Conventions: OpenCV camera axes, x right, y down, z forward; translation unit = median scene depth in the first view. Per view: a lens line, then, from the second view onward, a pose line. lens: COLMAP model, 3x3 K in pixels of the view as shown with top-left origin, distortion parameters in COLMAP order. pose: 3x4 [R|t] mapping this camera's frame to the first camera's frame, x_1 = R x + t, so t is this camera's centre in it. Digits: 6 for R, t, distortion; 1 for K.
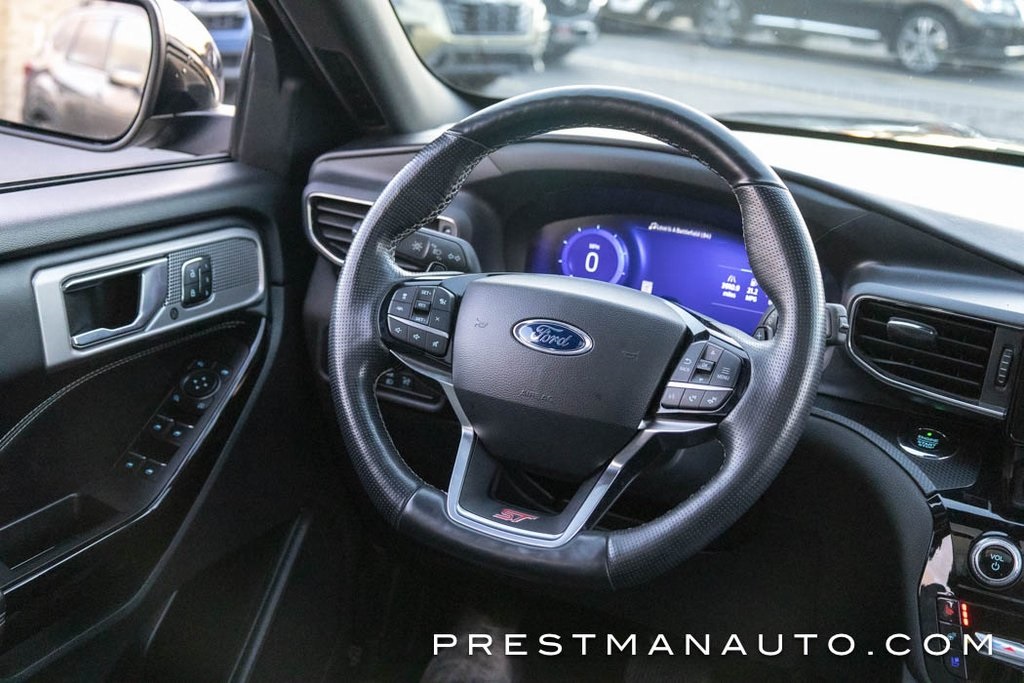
lens RADIAL K [[1300.6, 0, 520.5], [0, 1300.6, 343.9], [0, 0, 1]] dist [0.023157, 0.000000]
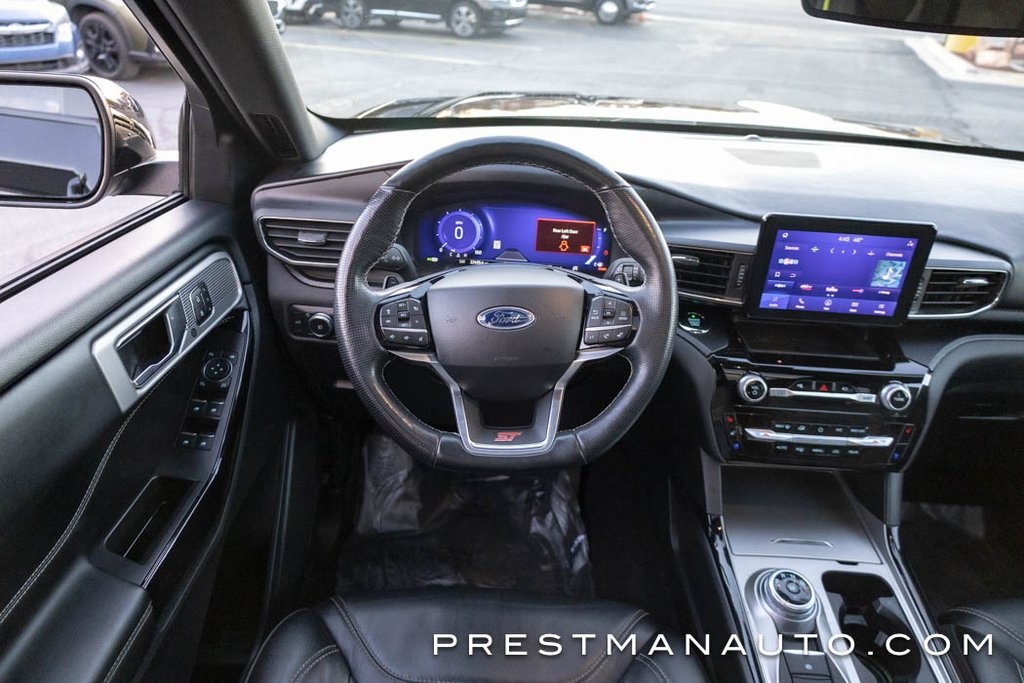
lens RADIAL K [[653.9, 0, 518.9], [0, 653.9, 349.0], [0, 0, 1]] dist [0.002121, -0.004706]
pose [[0.925930, -0.216573, 0.309435, -0.181881], [0.137701, 0.956451, 0.257372, -0.147118], [-0.351700, -0.195699, 0.915429, 0.279633]]
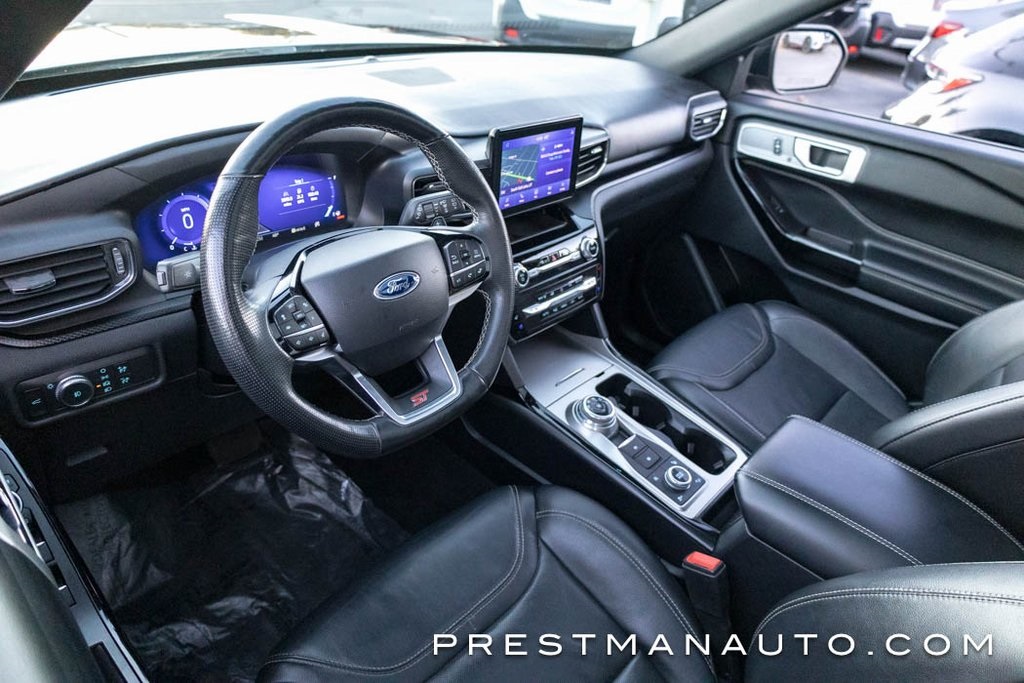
lens RADIAL K [[653.9, 0, 502.0], [0, 653.9, 345.6], [0, 0, 1]] dist [0.002121, -0.004706]
pose [[0.336423, -0.554992, 0.760792, -0.488933], [0.211723, 0.831776, 0.513150, -0.275837], [-0.917602, -0.011559, 0.397333, 0.546757]]
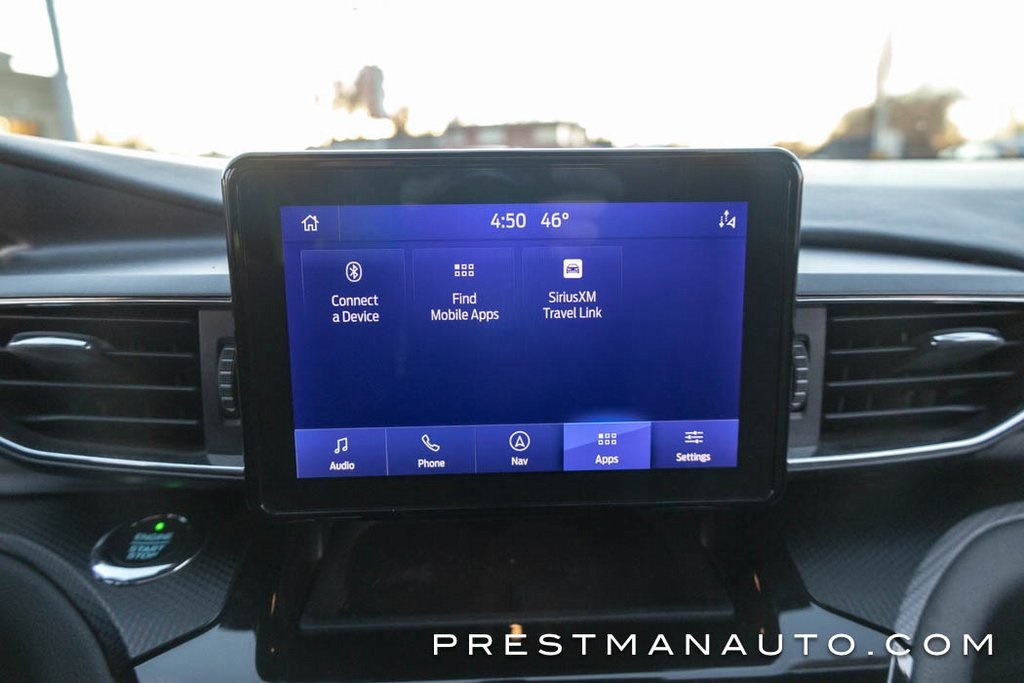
lens RADIAL K [[653.9, 0, 515.5], [0, 653.9, 344.8], [0, 0, 1]] dist [0.002121, -0.004706]
pose [[0.895114, -0.186496, 0.404956, 0.353897], [0.216856, 0.975743, -0.029974, 0.034979], [-0.389543, 0.114647, 0.913845, 0.678876]]
